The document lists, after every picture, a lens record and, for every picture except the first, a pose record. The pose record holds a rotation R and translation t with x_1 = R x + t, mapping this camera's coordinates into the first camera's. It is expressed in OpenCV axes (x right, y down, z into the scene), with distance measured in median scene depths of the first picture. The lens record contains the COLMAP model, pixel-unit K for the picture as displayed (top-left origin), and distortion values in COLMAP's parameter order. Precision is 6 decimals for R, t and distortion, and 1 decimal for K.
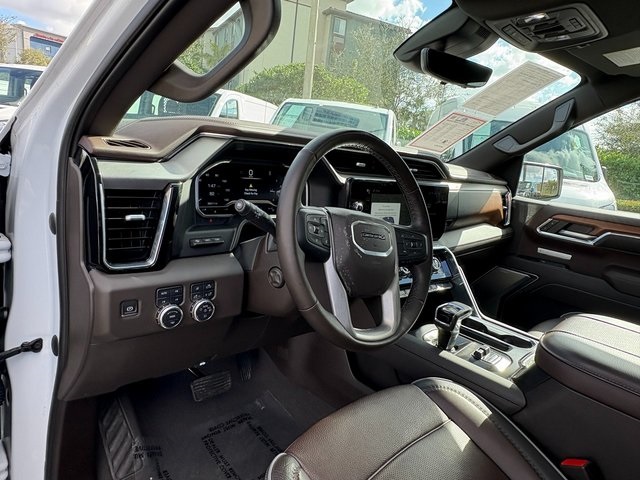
lens RADIAL K [[396.4, 0, 320.0], [0, 396.4, 240.0], [0, 0, 1]] dist [-0.007263, -0.001975]
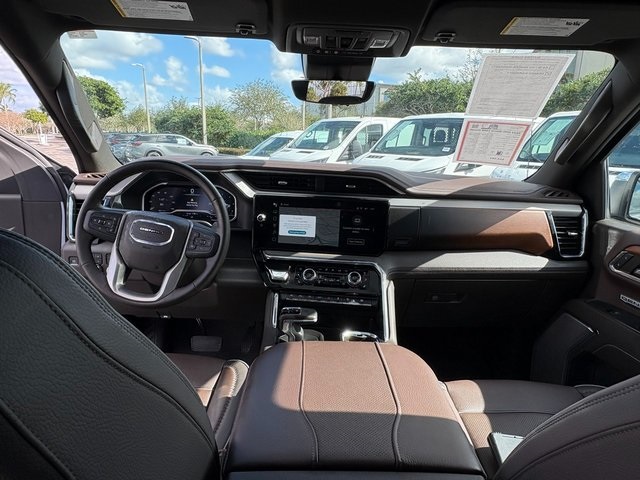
lens RADIAL K [[396.4, 0, 320.0], [0, 396.4, 240.0], [0, 0, 1]] dist [-0.007263, -0.001975]
pose [[0.740819, 0.058444, -0.669157, 0.937014], [-0.103543, 0.994237, -0.027795, -0.000424], [0.663676, 0.089877, 0.742601, 0.211710]]
